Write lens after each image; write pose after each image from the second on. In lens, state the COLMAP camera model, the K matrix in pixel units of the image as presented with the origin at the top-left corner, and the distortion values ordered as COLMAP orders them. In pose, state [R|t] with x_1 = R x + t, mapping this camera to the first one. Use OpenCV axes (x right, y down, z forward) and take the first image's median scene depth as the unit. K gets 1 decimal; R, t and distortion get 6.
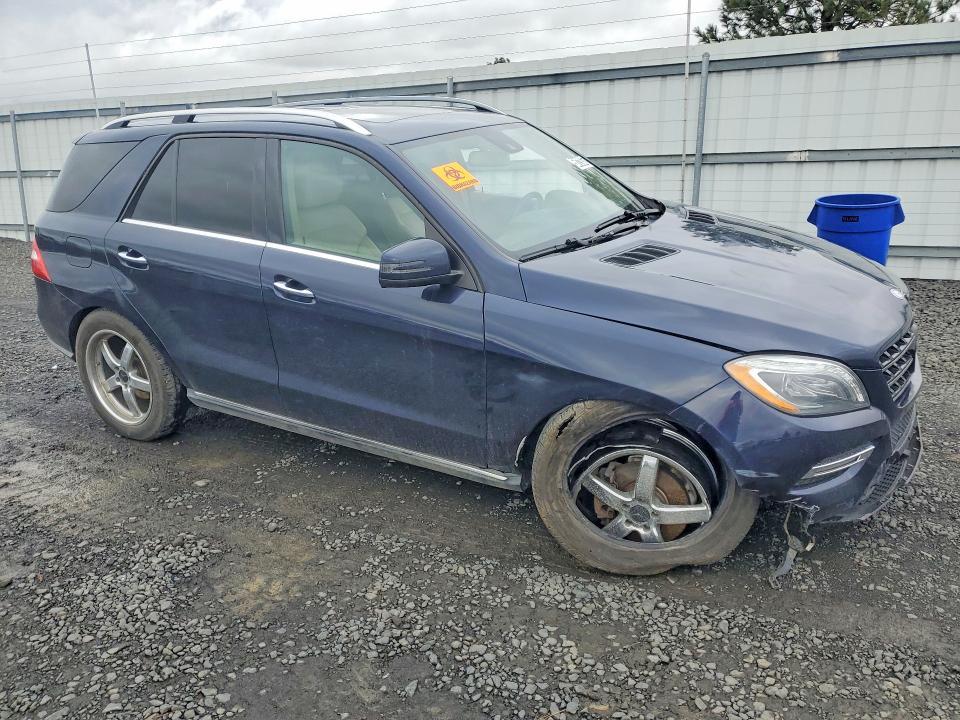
lens RADIAL K [[736.0, 0, 459.5], [0, 736.0, 361.4], [0, 0, 1]] dist [0.174301, -0.289263]
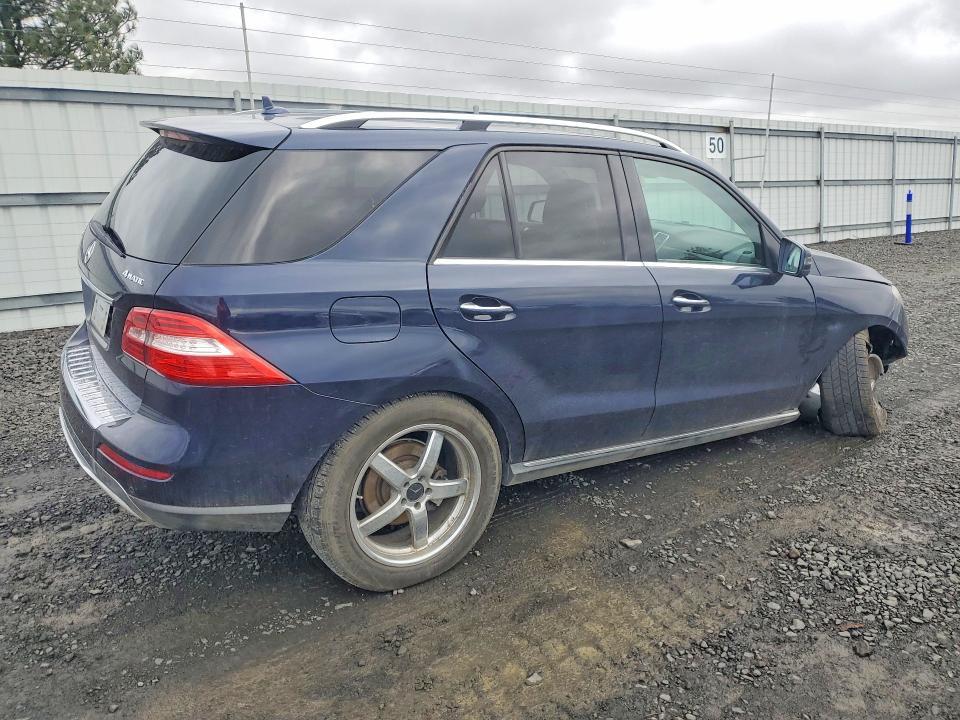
lens RADIAL K [[736.0, 0, 459.5], [0, 736.0, 361.4], [0, 0, 1]] dist [0.174301, -0.289263]
pose [[0.419595, -0.185831, 0.888486, -1.129031], [0.240302, 0.966638, 0.088692, -0.161623], [-0.875326, 0.176291, 0.450252, 0.725817]]
